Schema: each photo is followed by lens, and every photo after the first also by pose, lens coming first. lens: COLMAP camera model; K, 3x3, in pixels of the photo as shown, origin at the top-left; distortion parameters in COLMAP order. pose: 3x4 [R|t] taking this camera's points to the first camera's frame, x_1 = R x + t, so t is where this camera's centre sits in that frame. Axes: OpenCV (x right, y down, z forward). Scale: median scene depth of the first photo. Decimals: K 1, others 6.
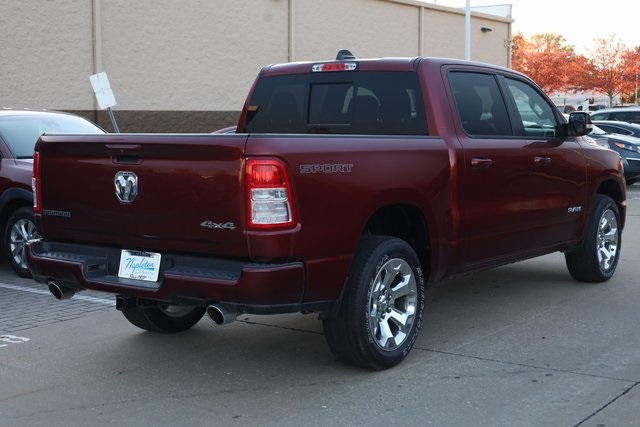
lens RADIAL K [[969.1, 0, 320.0], [0, 969.1, 213.5], [0, 0, 1]] dist [0.012220, 0.033302]
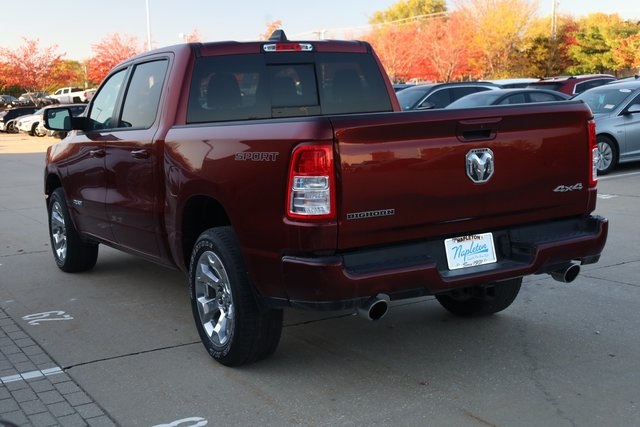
lens RADIAL K [[912.2, 0, 320.0], [0, 912.2, 213.5], [0, 0, 1]] dist [0.023546, 0.076314]
pose [[0.413982, -0.131998, 0.900664, -0.835832], [0.137112, 0.987184, 0.081655, -0.058990], [-0.899900, 0.089688, 0.426775, 0.615377]]
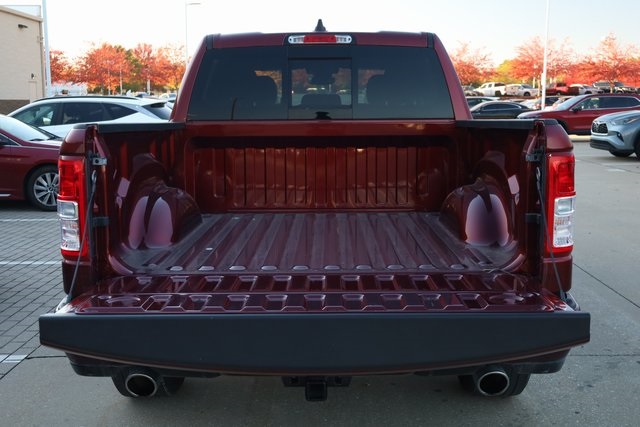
lens RADIAL K [[760.0, 0, 320.0], [0, 760.0, 213.5], [0, 0, 1]] dist [-0.014471, -0.000301]
pose [[0.816687, -0.085708, 0.570680, -0.382392], [0.061084, 0.996193, 0.062197, -0.043193], [-0.573839, -0.015936, 0.818813, 0.474708]]
